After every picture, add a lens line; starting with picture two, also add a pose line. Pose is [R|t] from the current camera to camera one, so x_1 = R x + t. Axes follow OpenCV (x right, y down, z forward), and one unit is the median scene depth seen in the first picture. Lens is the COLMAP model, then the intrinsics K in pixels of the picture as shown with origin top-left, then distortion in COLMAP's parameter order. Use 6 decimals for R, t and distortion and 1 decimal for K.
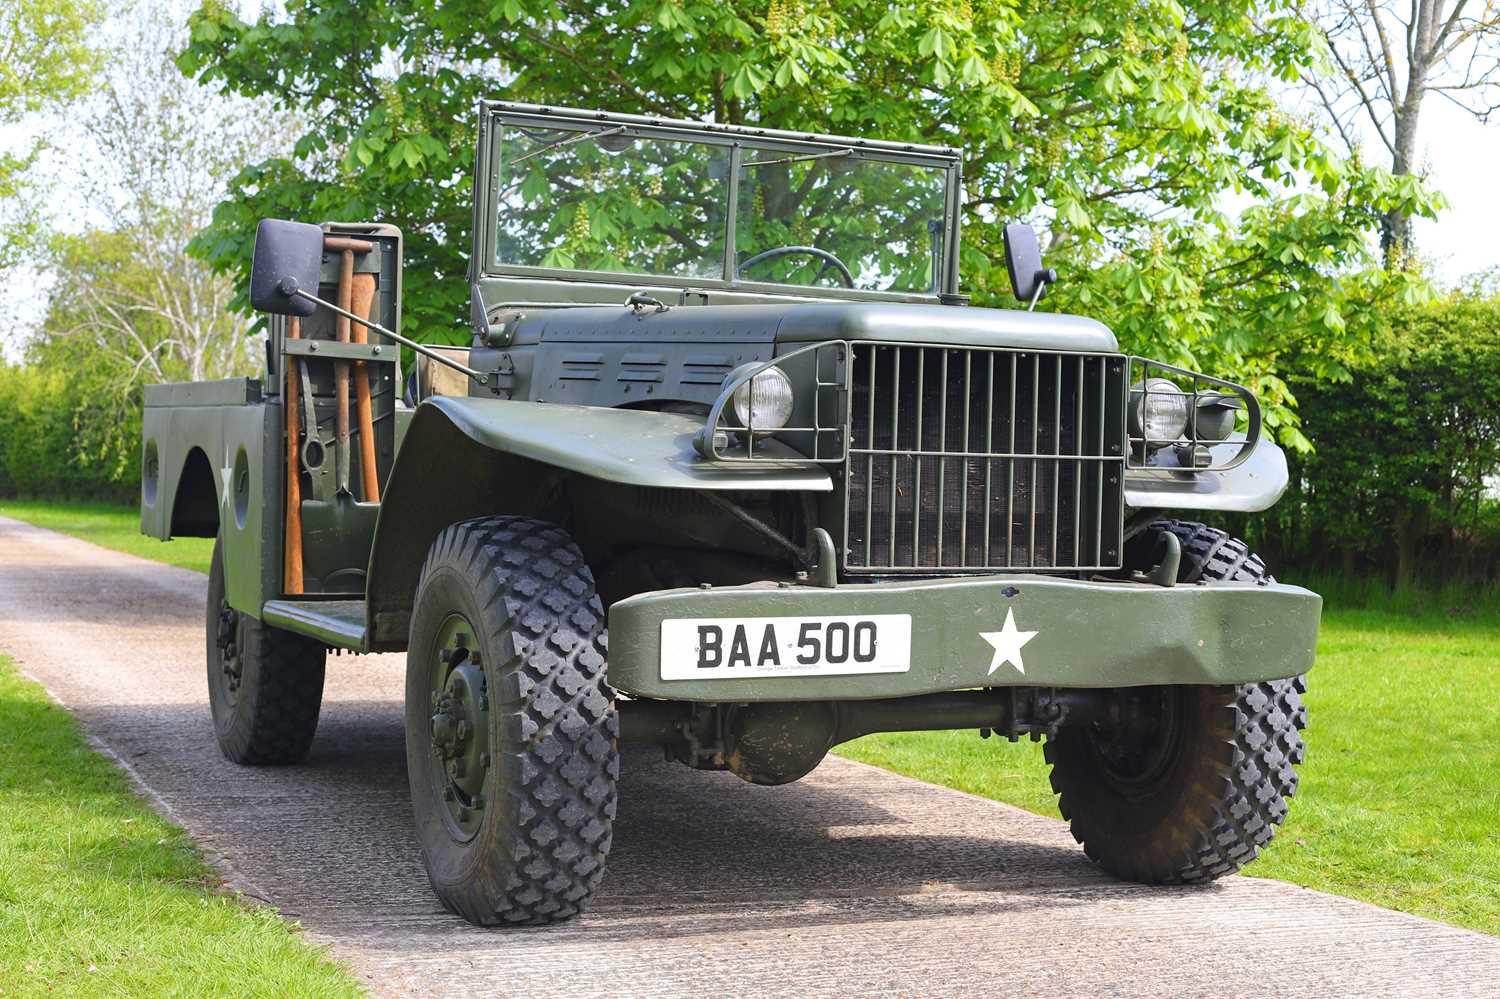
lens RADIAL K [[2181.0, 0, 756.2], [0, 2181.0, 499.1], [0, 0, 1]] dist [-0.118217, 0.000000]
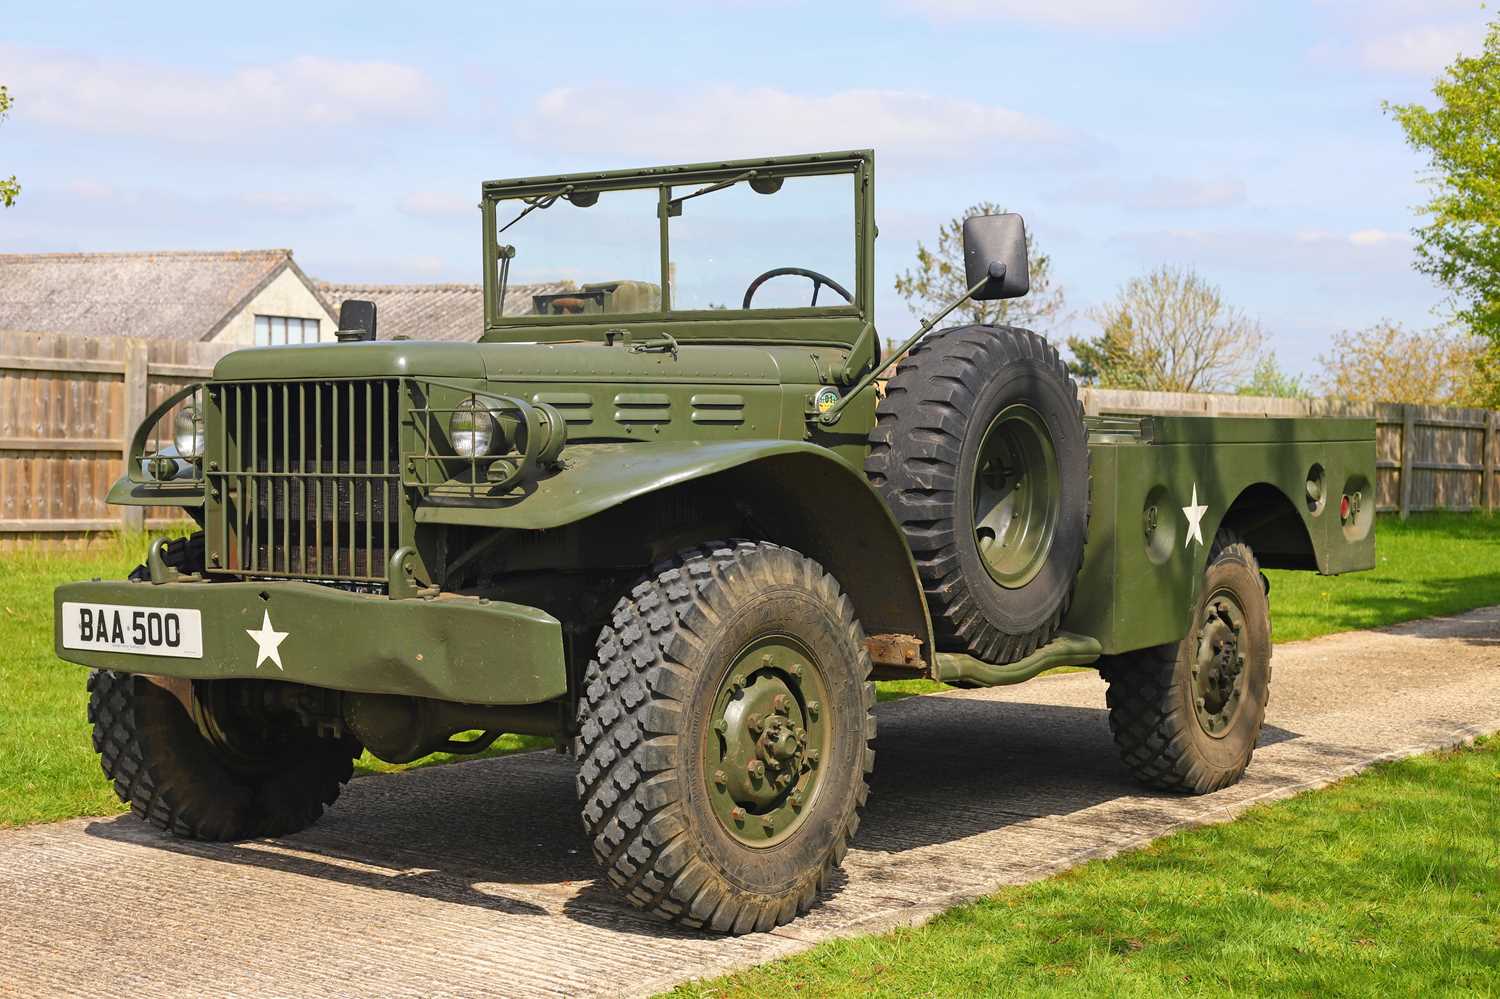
lens RADIAL K [[2181.0, 0, 755.3], [0, 2181.0, 491.9], [0, 0, 1]] dist [-0.118217, 0.000000]
pose [[0.492007, -0.004972, -0.870577, 1.218622], [-0.006950, 0.999929, -0.009639, -0.002301], [0.870564, 0.010793, 0.491937, 0.666286]]
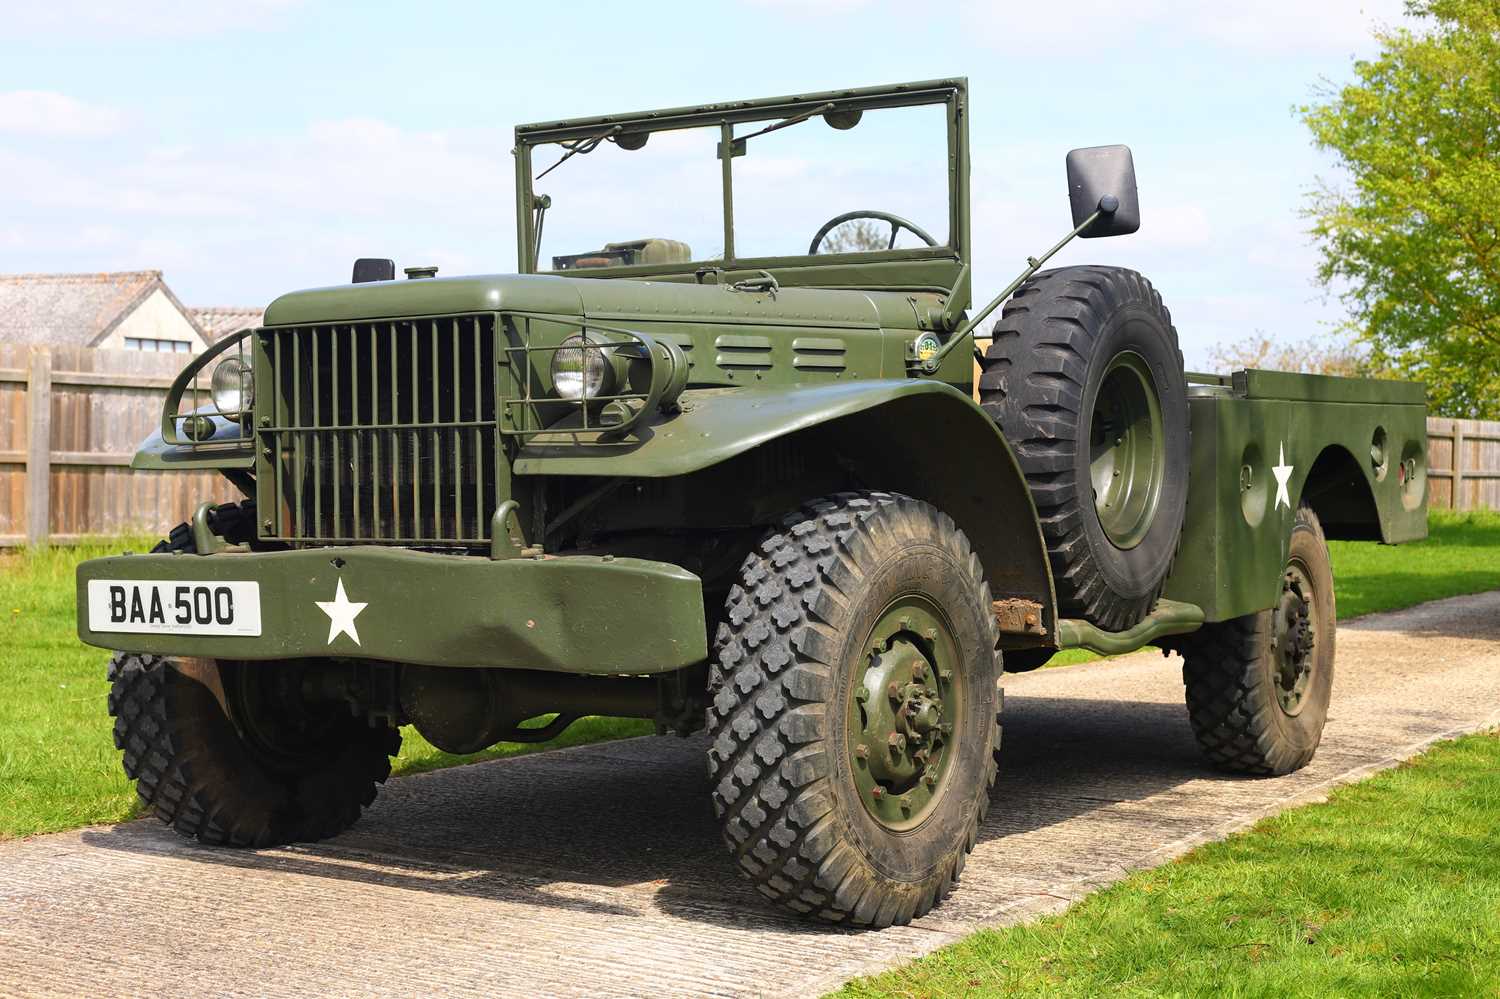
lens RADIAL K [[2181.0, 0, 764.5], [0, 2181.0, 511.9], [0, 0, 1]] dist [-0.118217, 0.000000]
pose [[0.550251, -0.015159, -0.834862, 1.058549], [0.009540, 0.999884, -0.011867, 0.033004], [0.834945, -0.001435, 0.550331, 0.611952]]
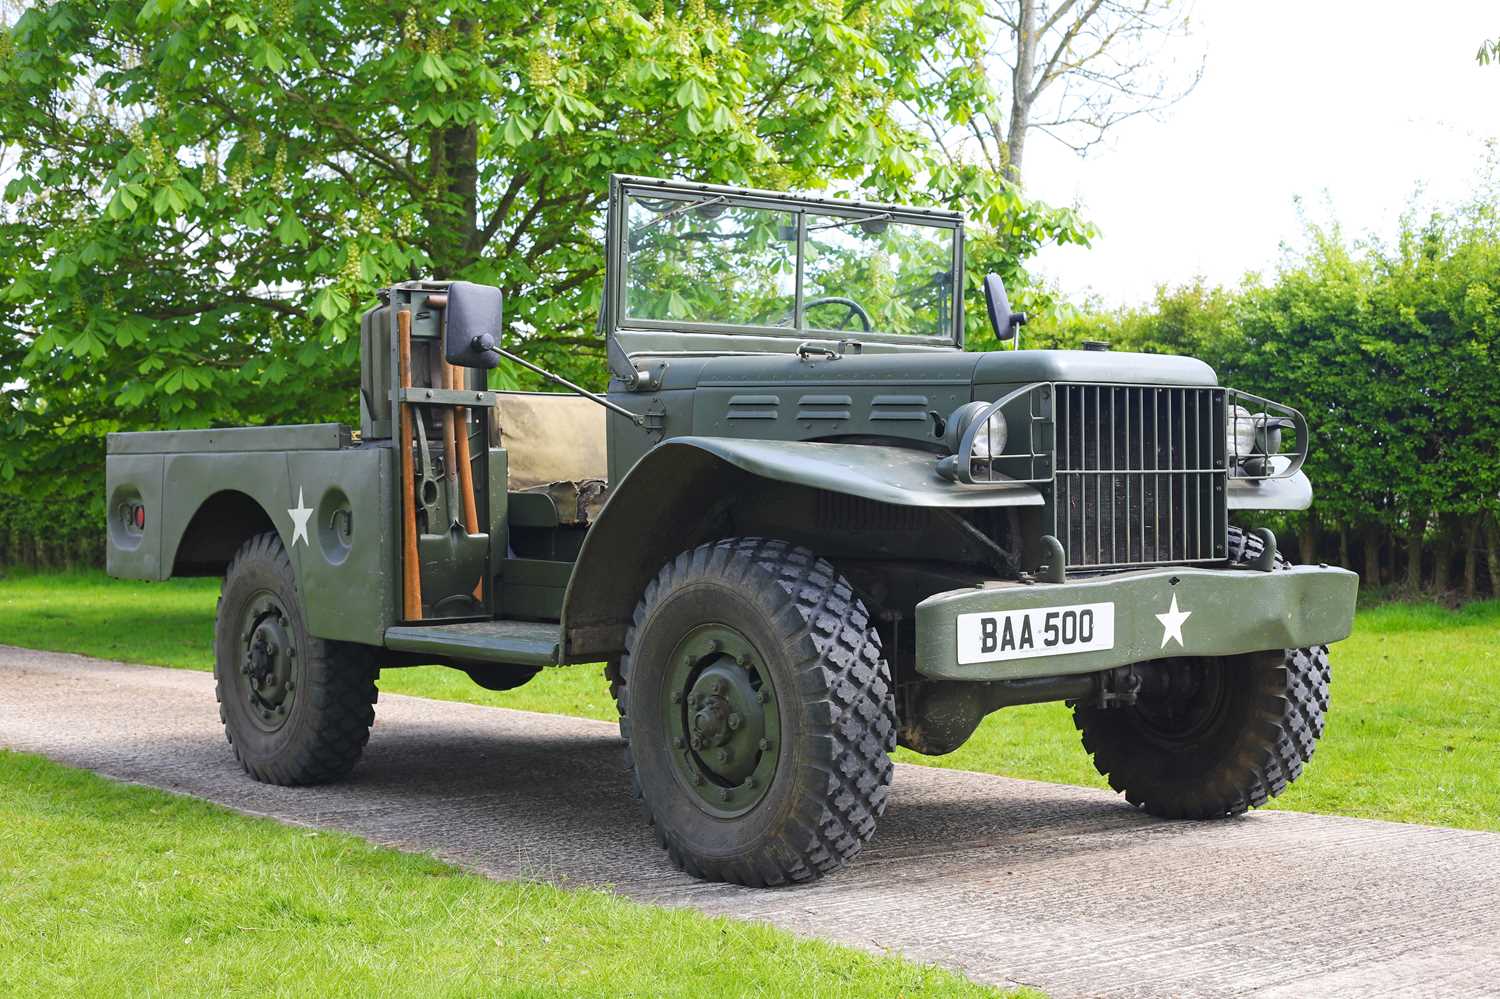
lens RADIAL K [[2181.0, 0, 761.3], [0, 2181.0, 500.2], [0, 0, 1]] dist [-0.118217, 0.000000]
pose [[0.968164, -0.037173, 0.247539, -0.416073], [0.039227, 0.999225, -0.003372, -0.008420], [-0.247222, 0.012975, 0.968872, -0.143703]]
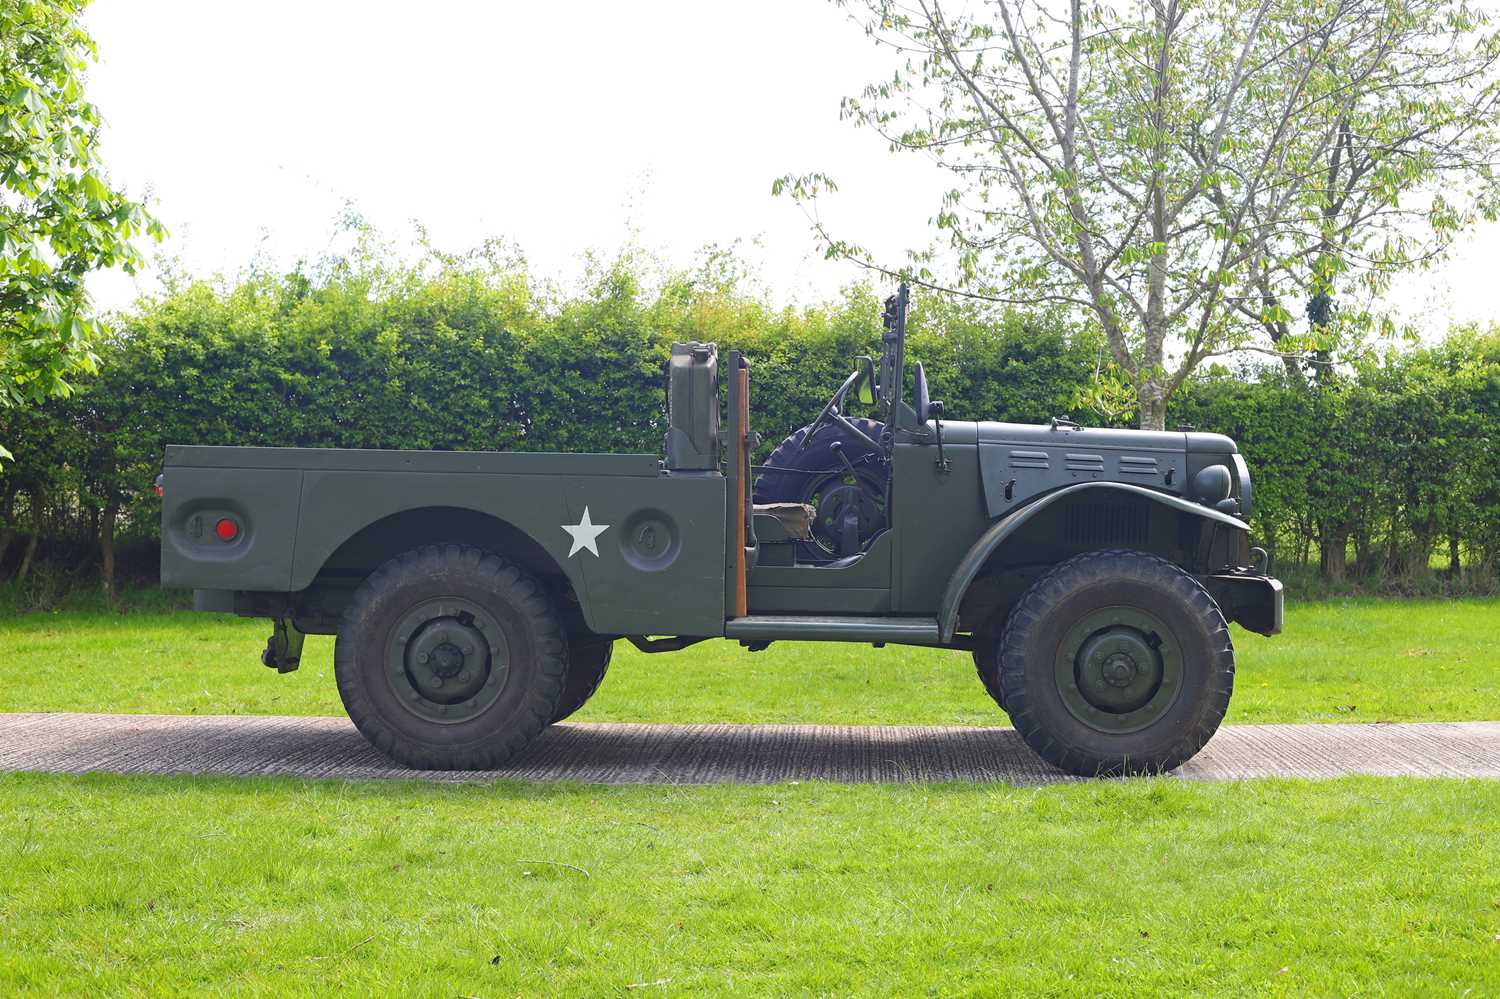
lens RADIAL K [[2181.0, 0, 757.8], [0, 2181.0, 503.5], [0, 0, 1]] dist [-0.118217, 0.000000]
pose [[0.494756, -0.025962, 0.868644, -1.874016], [0.018694, 0.999640, 0.019230, -0.071938], [-0.868831, 0.006724, 0.495064, 0.404137]]
